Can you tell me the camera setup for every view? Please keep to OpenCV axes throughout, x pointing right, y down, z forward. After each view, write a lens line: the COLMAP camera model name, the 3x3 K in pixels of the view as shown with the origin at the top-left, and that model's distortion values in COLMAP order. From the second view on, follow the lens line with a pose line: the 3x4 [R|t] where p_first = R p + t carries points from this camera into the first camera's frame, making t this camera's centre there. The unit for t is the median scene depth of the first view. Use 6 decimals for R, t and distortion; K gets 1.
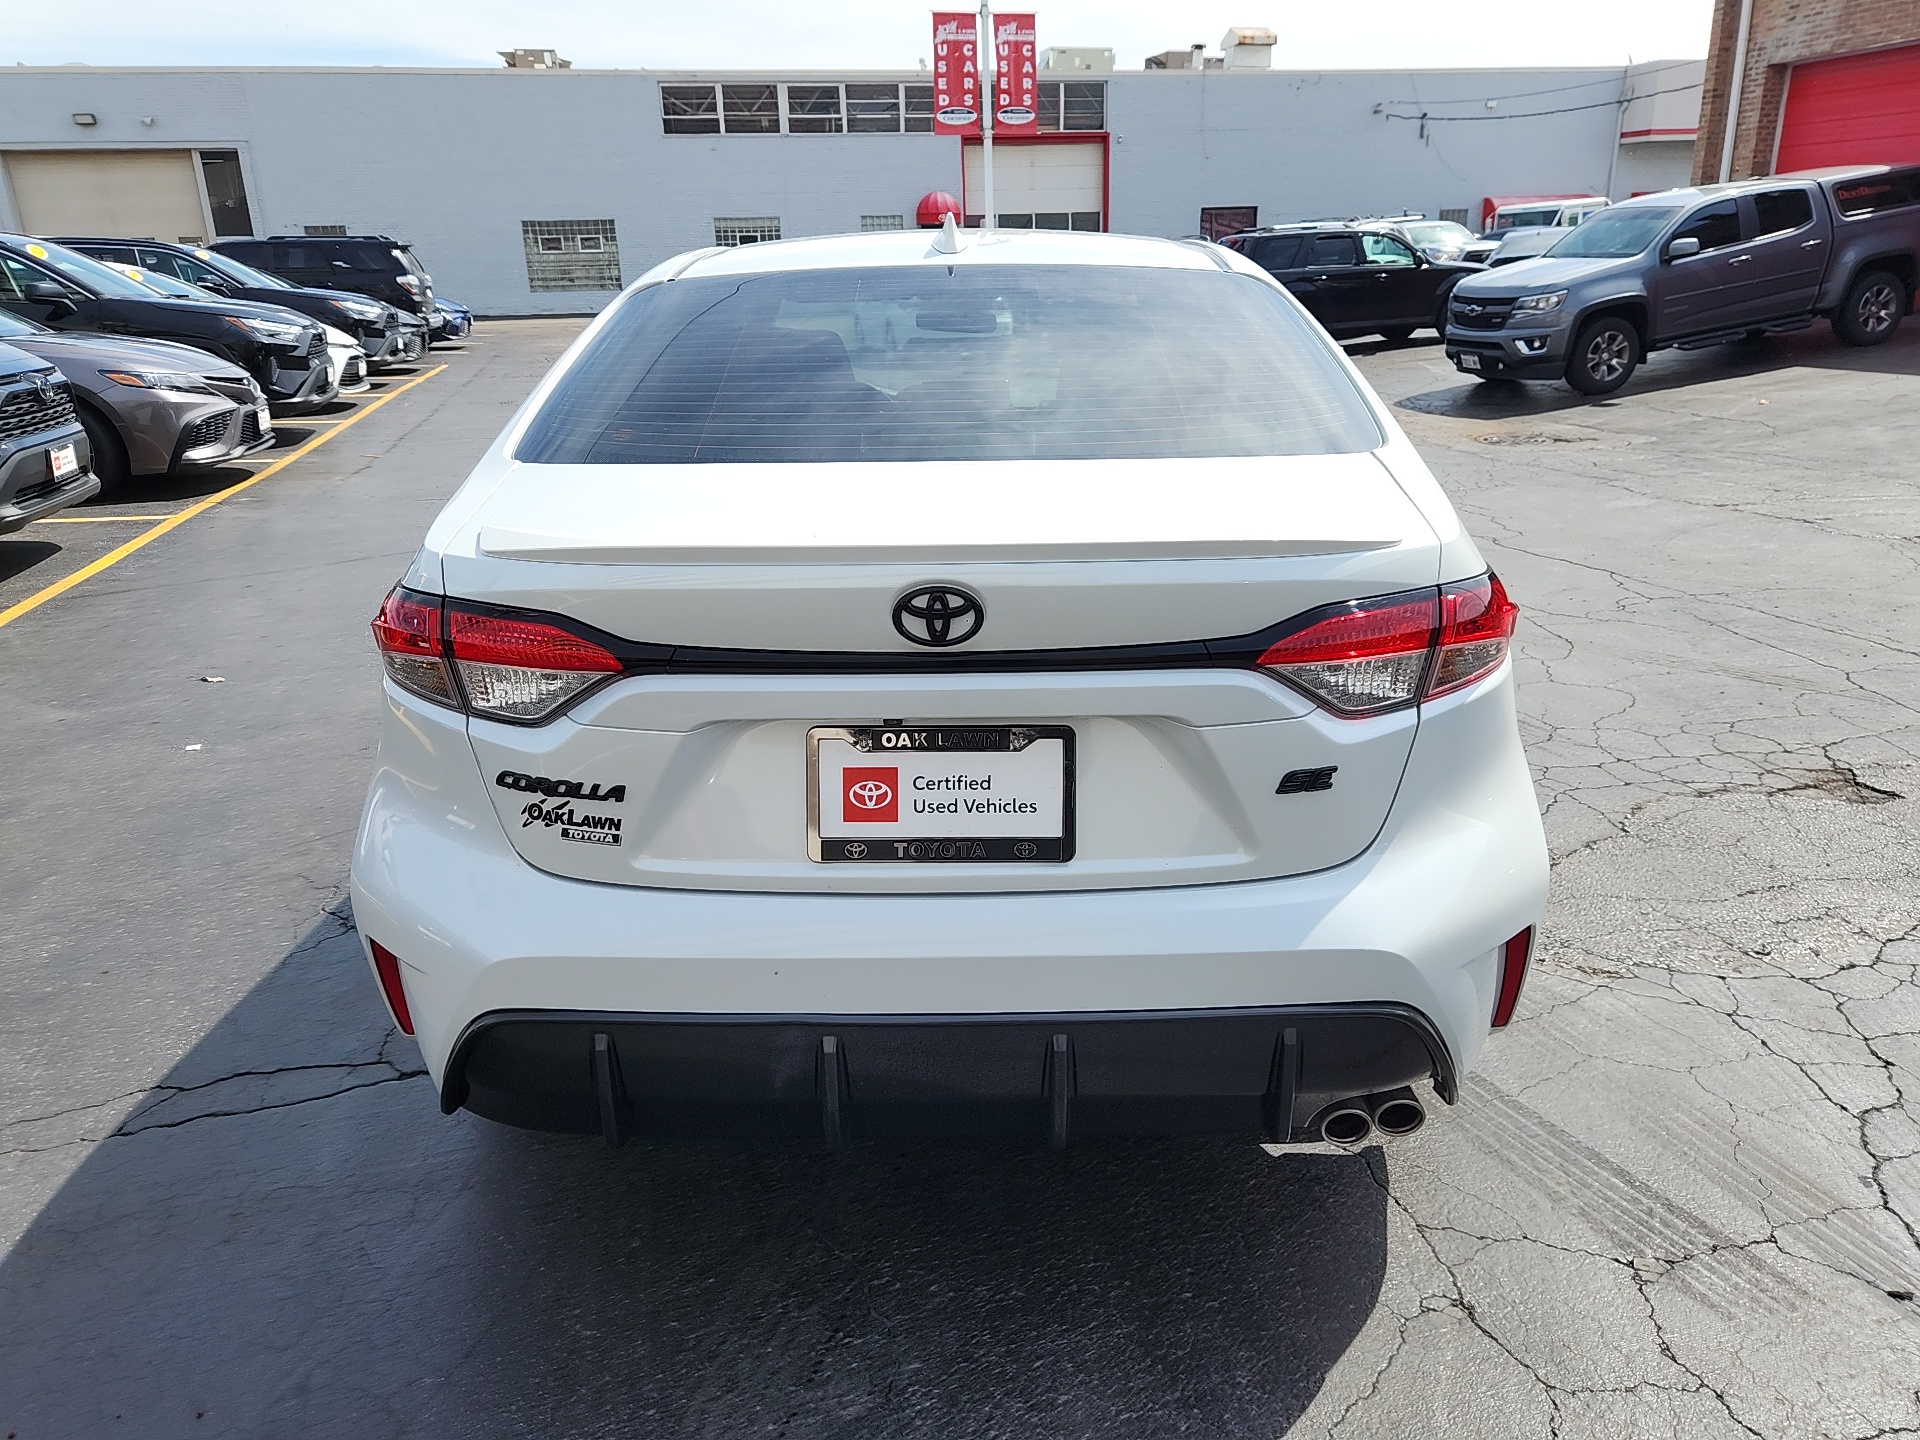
lens RADIAL K [[1304.8, 0, 971.7], [0, 1304.8, 731.5], [0, 0, 1]] dist [0.041136, -0.032997]
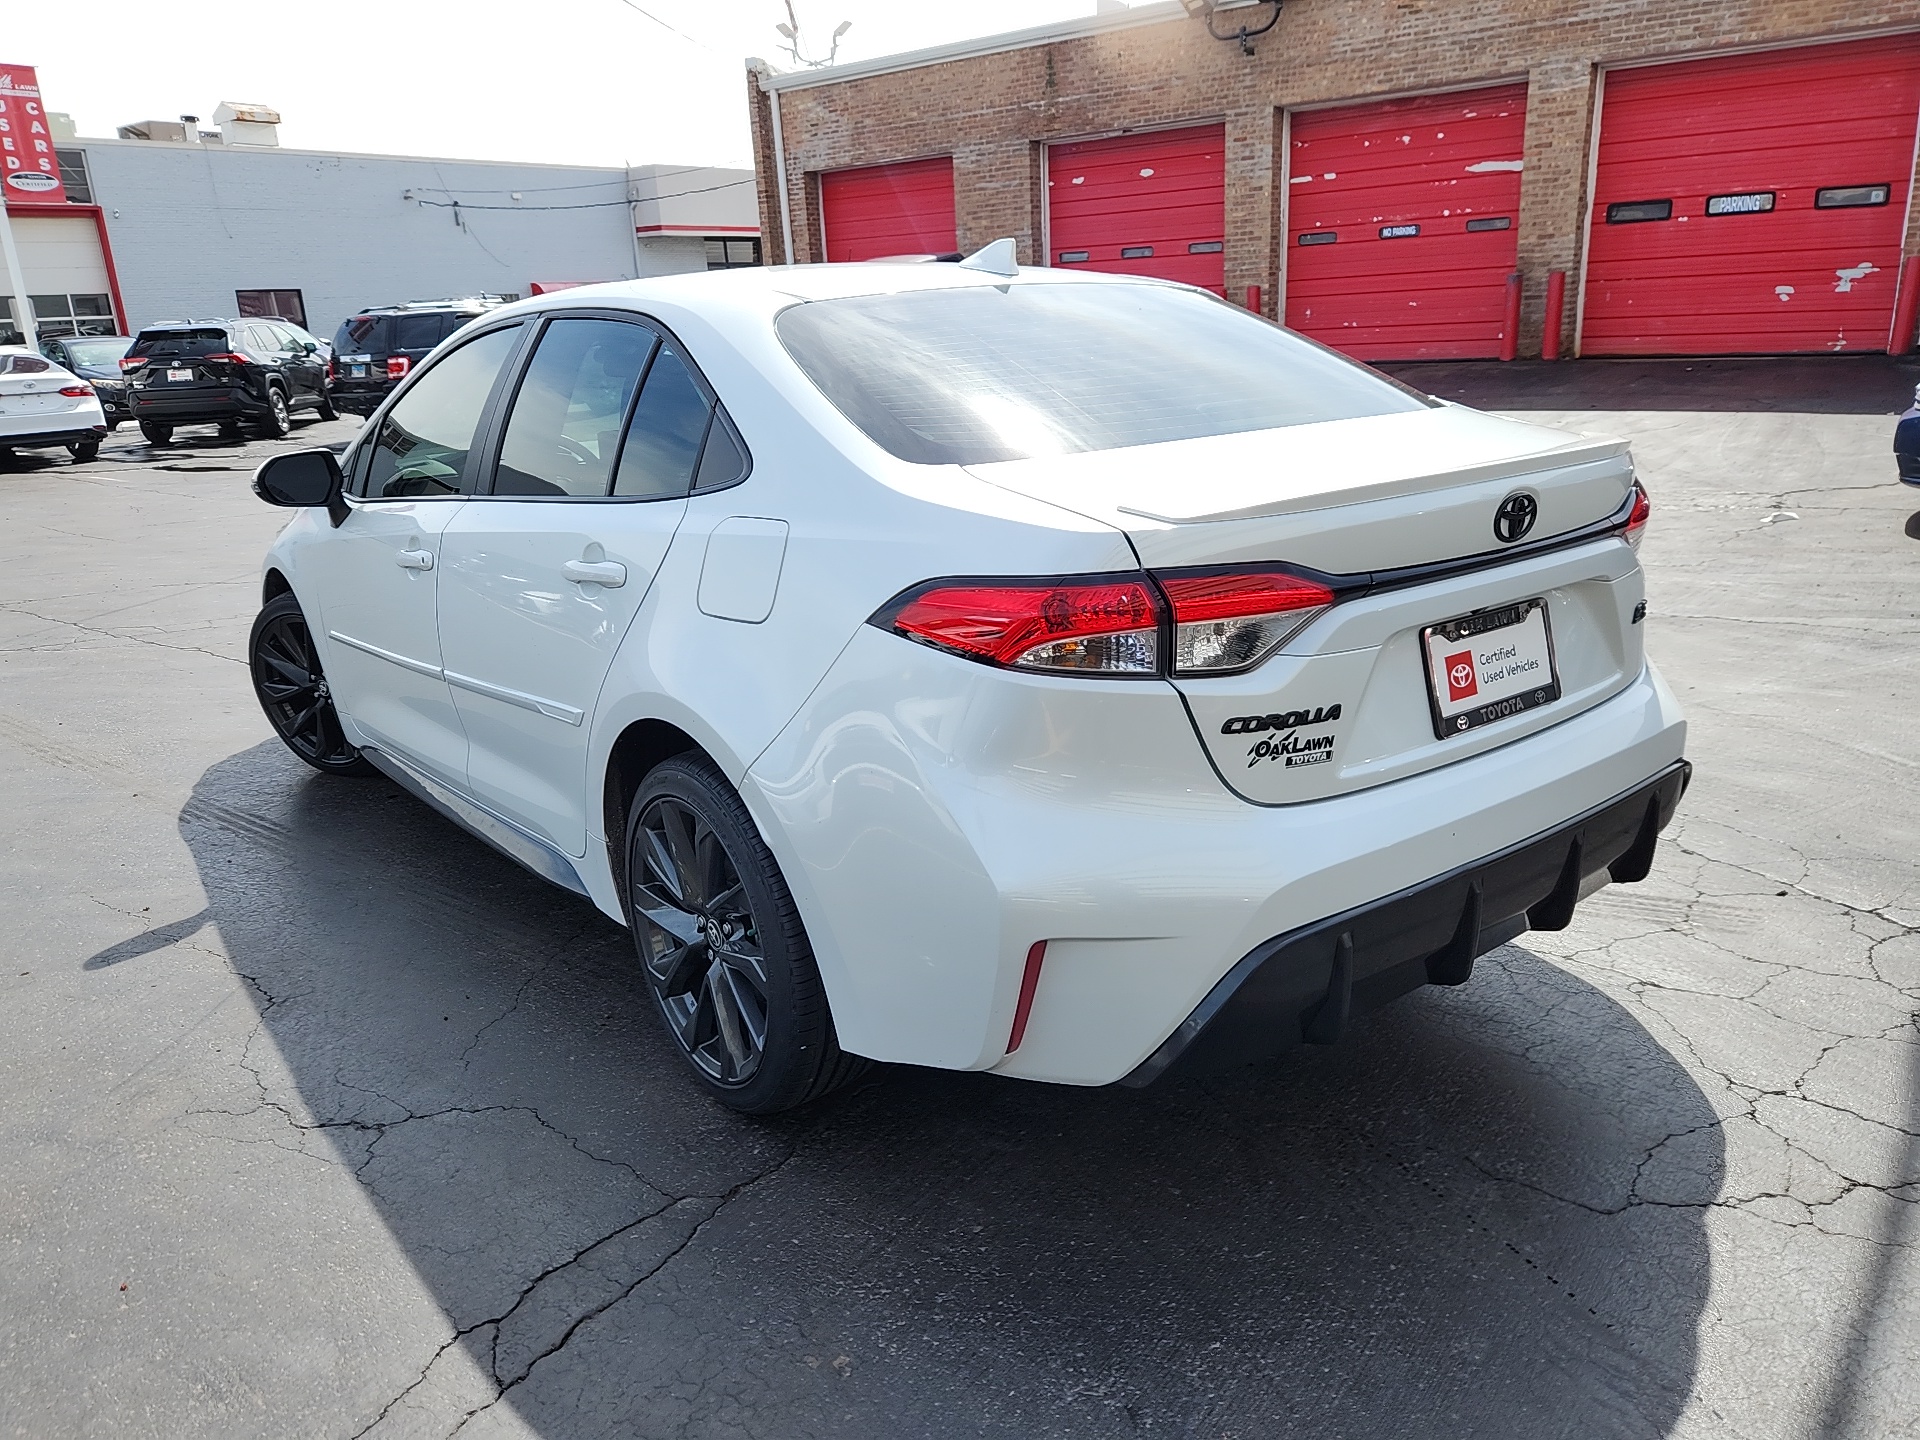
lens RADIAL K [[1304.8, 0, 971.0], [0, 1304.8, 720.7], [0, 0, 1]] dist [0.041136, -0.032997]
pose [[0.795255, -0.192388, 0.574941, -1.125743], [0.228632, 0.973467, 0.009500, -0.026839], [-0.561513, 0.123895, 0.818140, 0.242514]]
